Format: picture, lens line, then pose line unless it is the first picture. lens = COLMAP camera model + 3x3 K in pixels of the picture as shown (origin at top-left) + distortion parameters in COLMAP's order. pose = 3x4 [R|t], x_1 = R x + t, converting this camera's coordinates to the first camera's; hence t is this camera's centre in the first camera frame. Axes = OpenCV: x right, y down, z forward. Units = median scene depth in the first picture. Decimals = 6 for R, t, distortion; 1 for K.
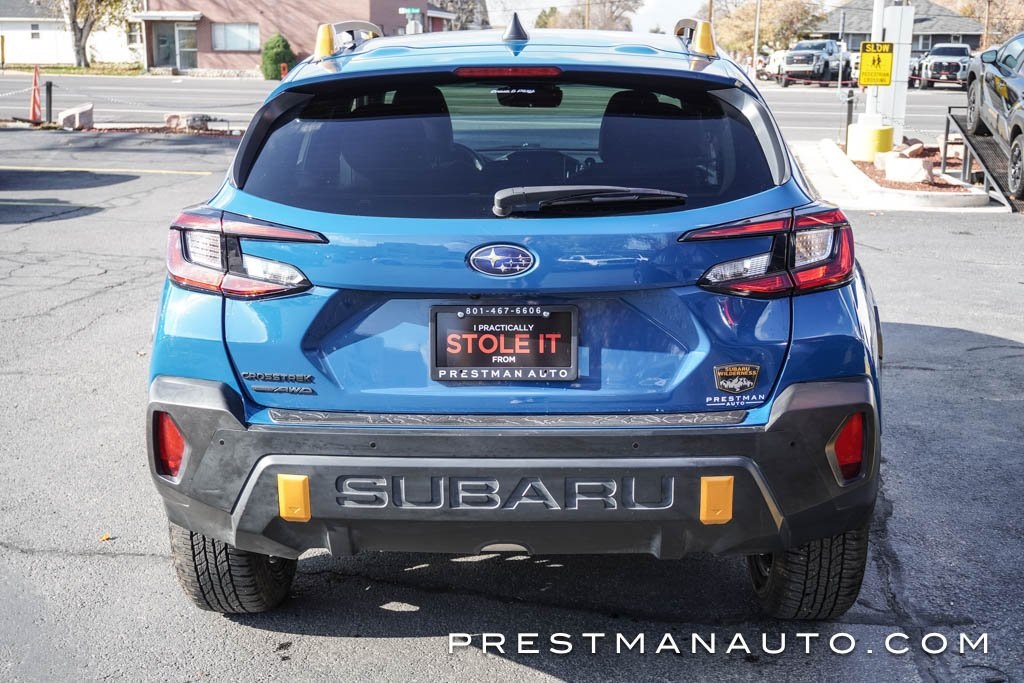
lens RADIAL K [[1289.6, 0, 515.7], [0, 1289.6, 340.0], [0, 0, 1]] dist [-0.000166, 0.000000]
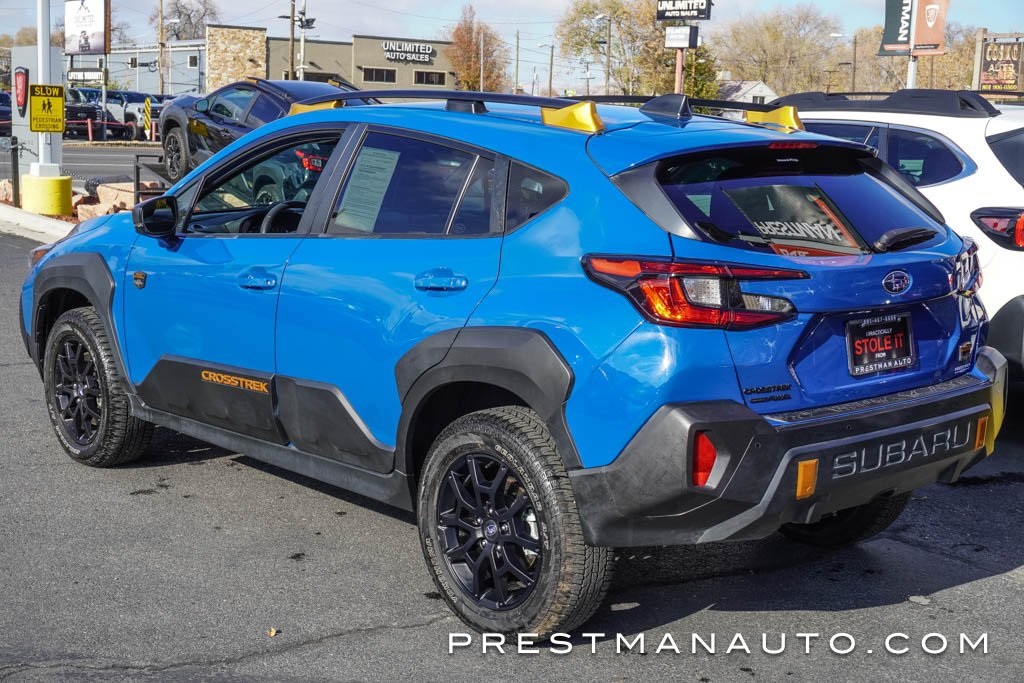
lens RADIAL K [[1520.1, 0, 513.0], [0, 1520.1, 340.6], [0, 0, 1]] dist [0.013361, 0.000000]
pose [[0.707818, -0.089450, 0.700708, -1.419838], [0.126839, 0.991922, -0.001500, -0.047809], [-0.694914, 0.089939, 0.713447, 0.115754]]
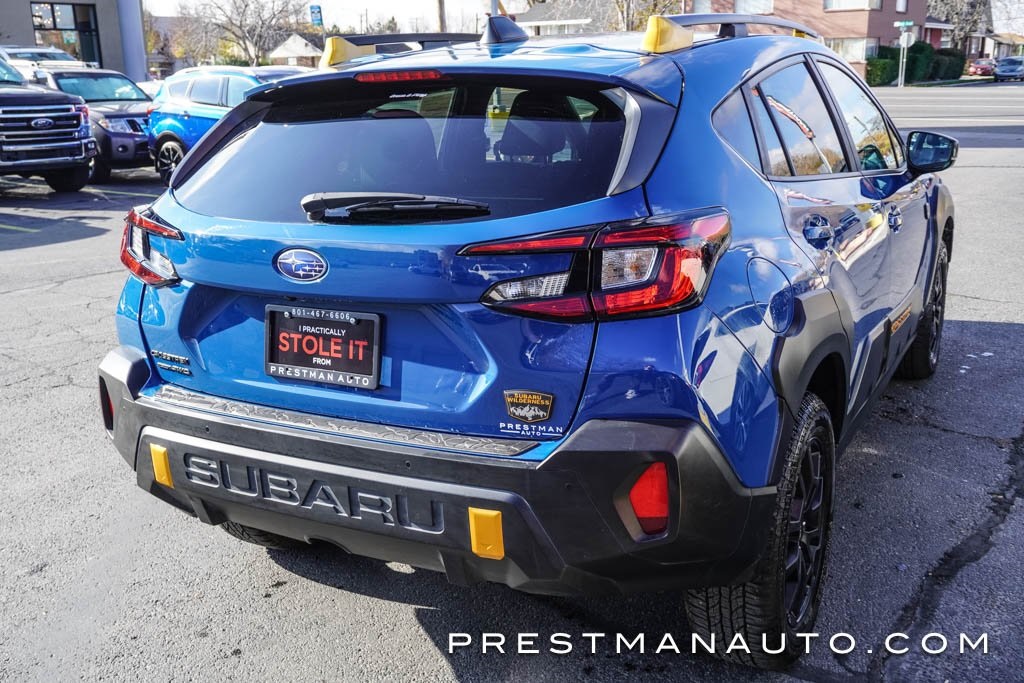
lens RADIAL K [[1019.8, 0, 508.0], [0, 1019.8, 344.7], [0, 0, 1]] dist [0.000385, 0.000000]
pose [[0.891449, 0.090043, -0.444084, 0.479063], [-0.069061, 0.995606, 0.063238, -0.059291], [0.447827, -0.025705, 0.893751, 0.346299]]
